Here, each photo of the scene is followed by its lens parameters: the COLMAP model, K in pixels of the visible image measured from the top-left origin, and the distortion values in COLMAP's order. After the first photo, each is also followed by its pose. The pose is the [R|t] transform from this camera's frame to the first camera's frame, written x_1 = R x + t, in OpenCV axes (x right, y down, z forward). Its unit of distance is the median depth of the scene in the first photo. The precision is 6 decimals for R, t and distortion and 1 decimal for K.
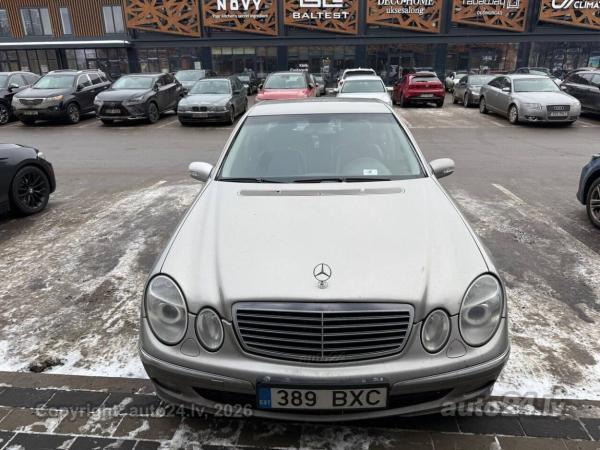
lens RADIAL K [[432.3, 0, 298.4], [0, 432.3, 223.7], [0, 0, 1]] dist [0.008423, -0.017900]
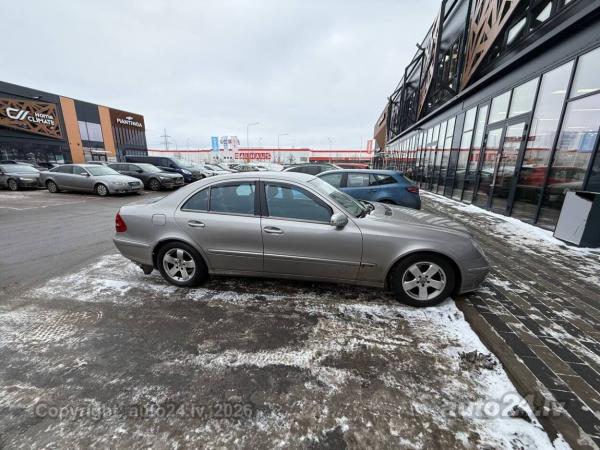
lens RADIAL K [[242.2, 0, 300.4], [0, 242.2, 224.2], [0, 0, 1]] dist [-0.004110, 0.001037]
pose [[0.103874, -0.218469, 0.970300, -0.835722], [0.318379, 0.931546, 0.175660, -0.236547], [-0.942255, 0.290677, 0.166319, 0.827314]]
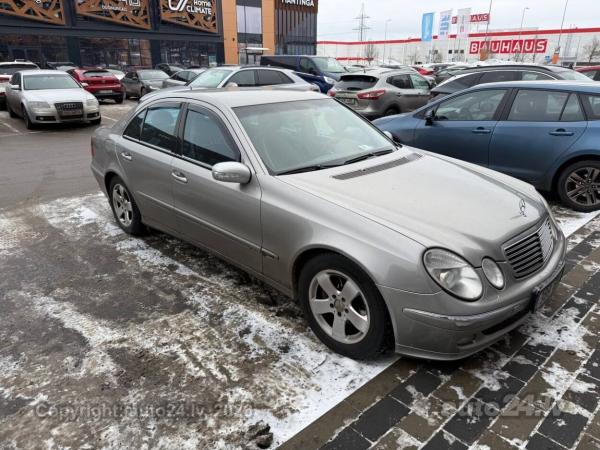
lens RADIAL K [[432.3, 0, 302.2], [0, 432.3, 225.0], [0, 0, 1]] dist [0.008423, -0.017900]
pose [[0.672154, -0.244369, 0.698922, -0.641849], [0.237437, 0.965252, 0.109144, -0.065602], [-0.701307, 0.092589, 0.706821, 0.243188]]
